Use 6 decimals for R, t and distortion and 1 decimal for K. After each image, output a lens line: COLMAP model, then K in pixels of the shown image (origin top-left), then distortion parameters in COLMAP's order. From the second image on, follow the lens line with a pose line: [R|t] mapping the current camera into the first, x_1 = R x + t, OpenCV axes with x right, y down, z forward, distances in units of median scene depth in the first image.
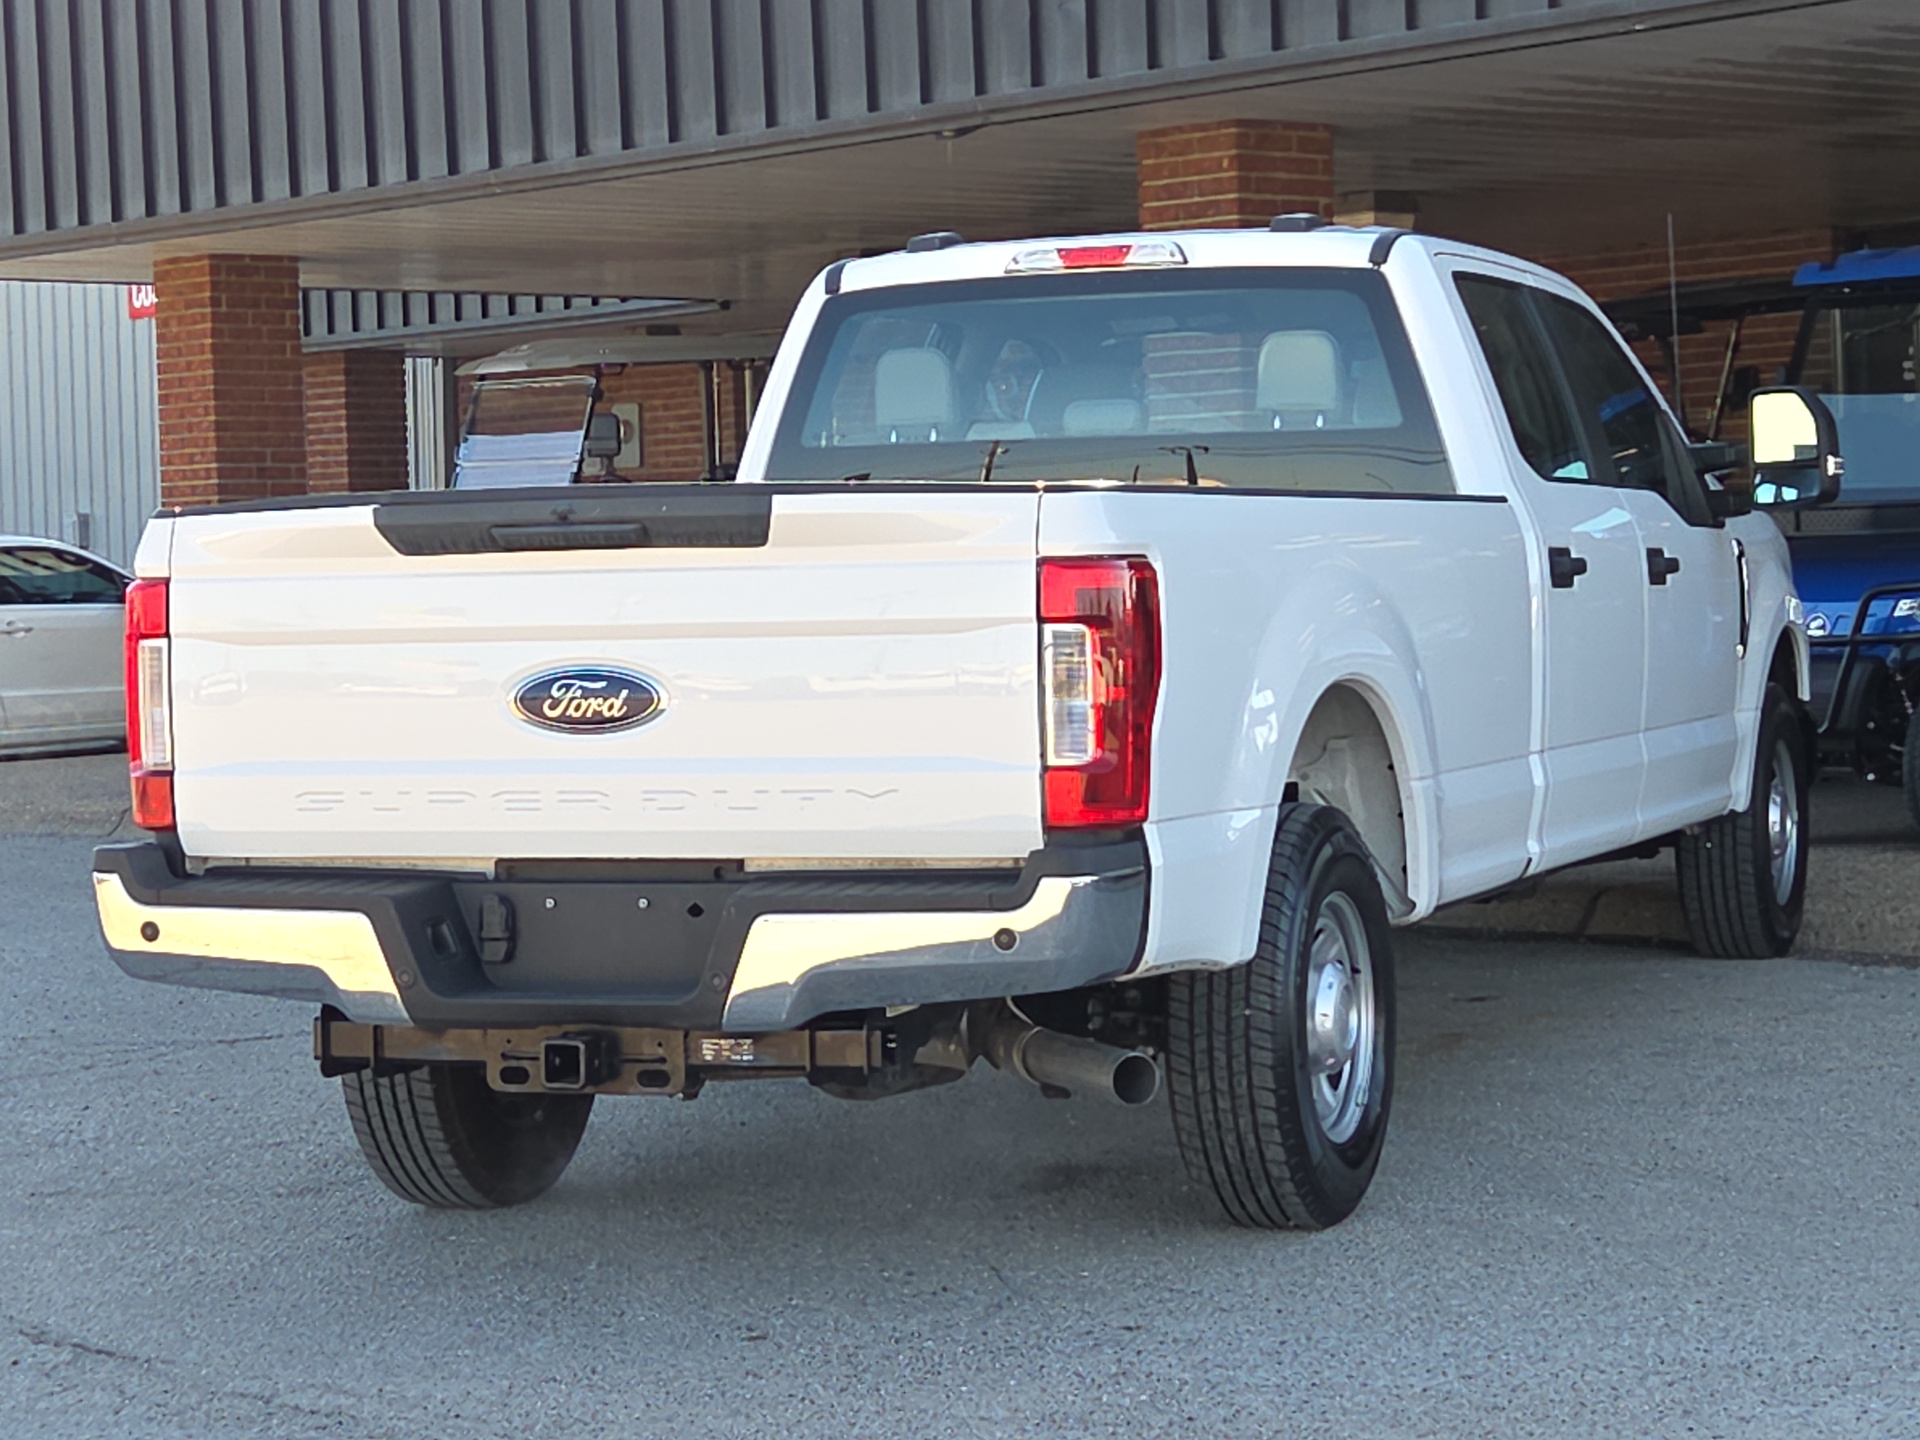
lens RADIAL K [[4242.7, 0, 960.0], [0, 4242.7, 720.0], [0, 0, 1]] dist [0.127574, -0.010714]
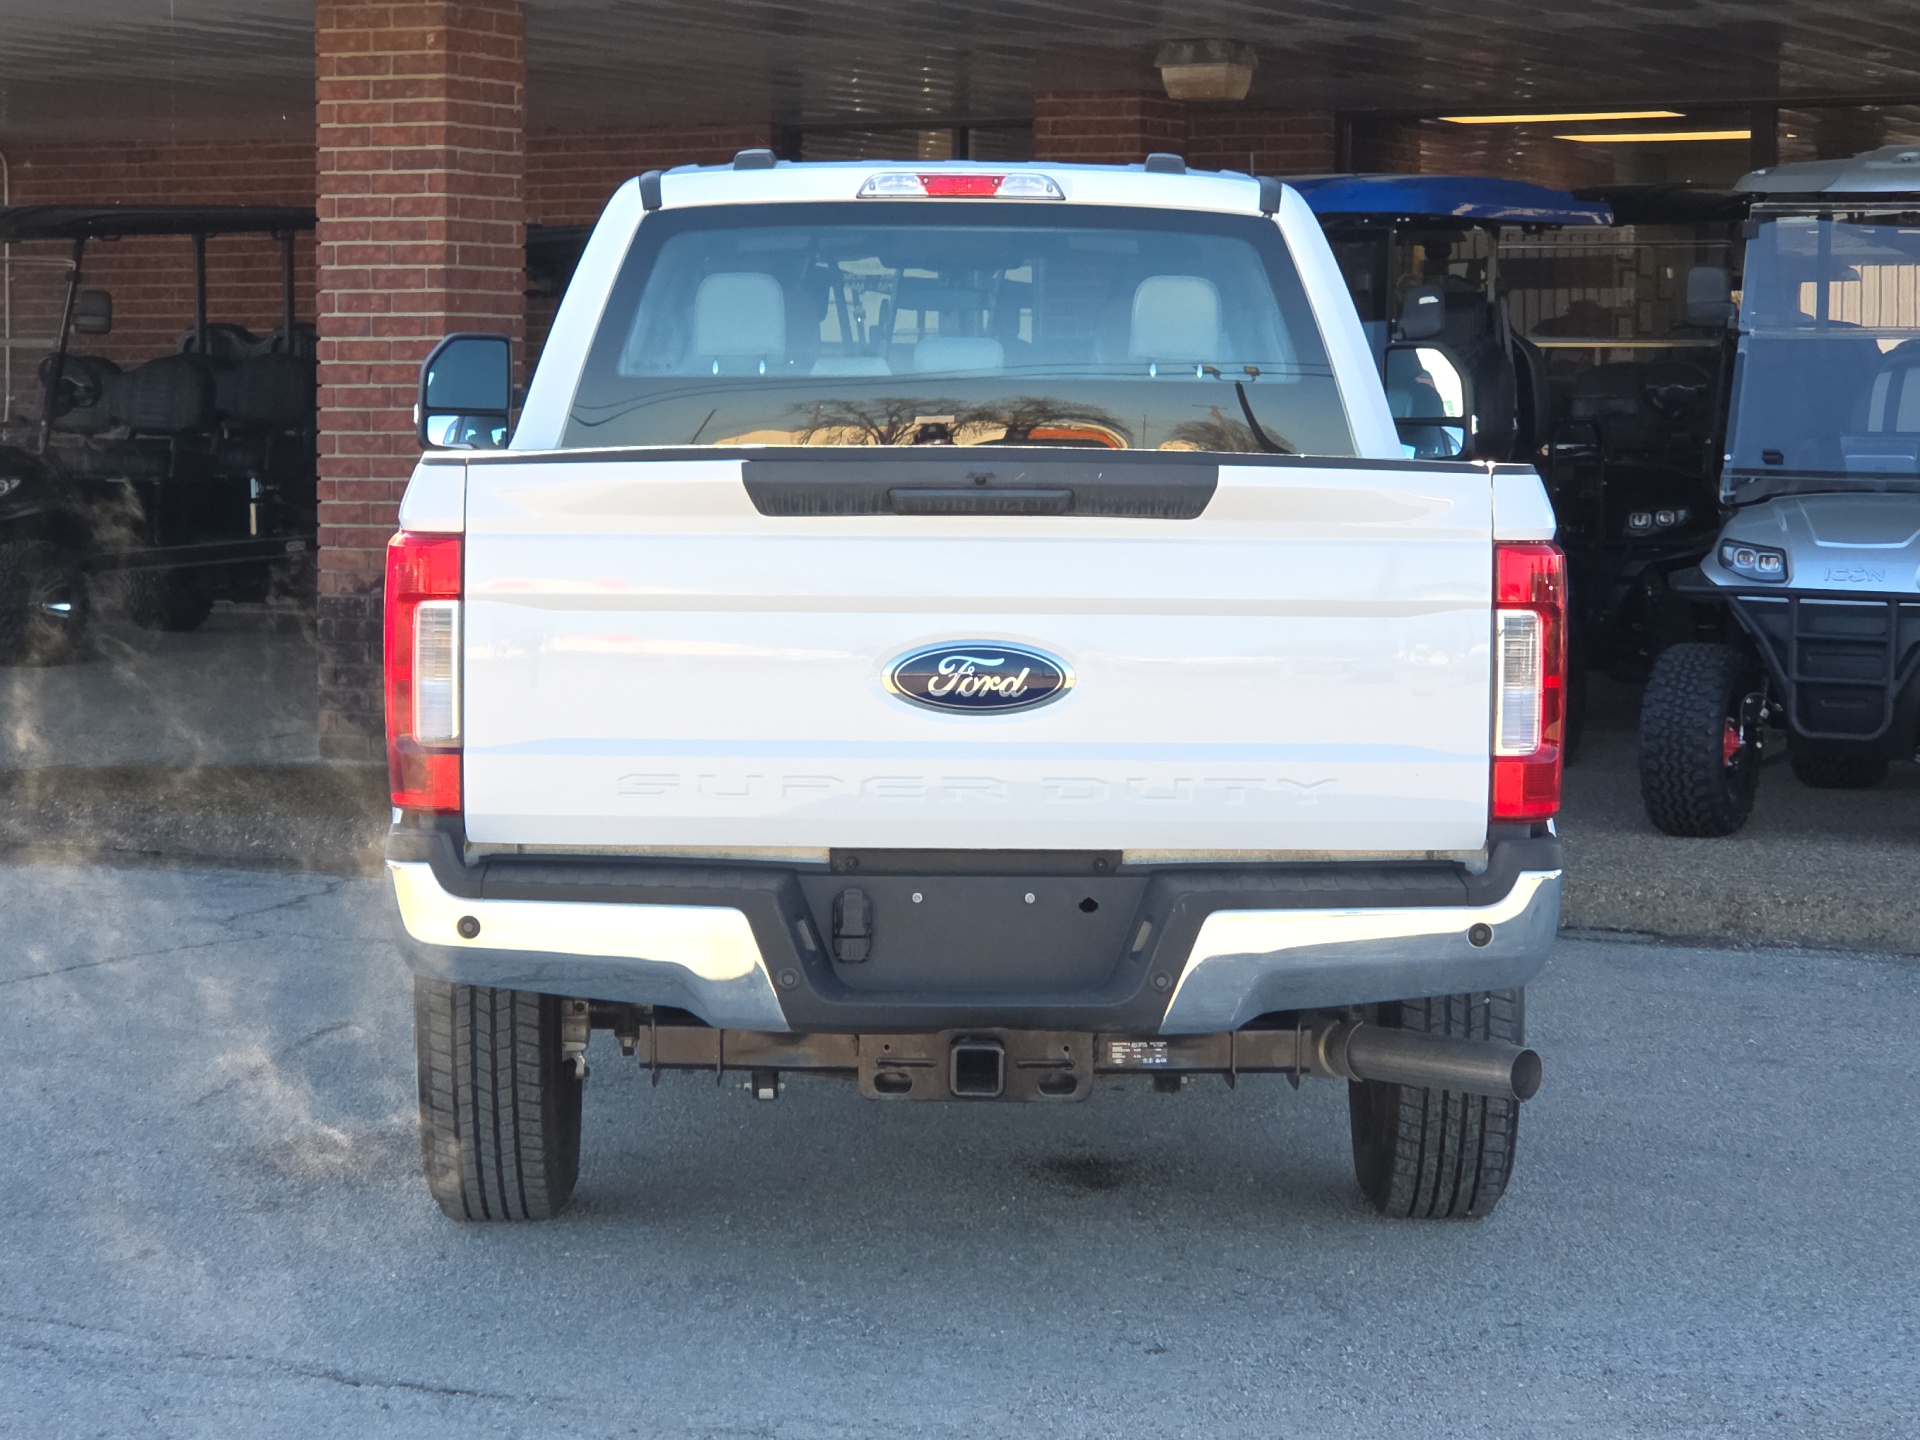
lens RADIAL K [[4813.3, 0, 960.0], [0, 4813.3, 720.0], [0, 0, 1]] dist [-0.926774, 15.896573]
pose [[0.930339, 0.009336, 0.366581, -0.468882], [-0.017309, 0.999680, 0.018468, -0.014640], [-0.366291, -0.023526, 0.930203, 0.027870]]
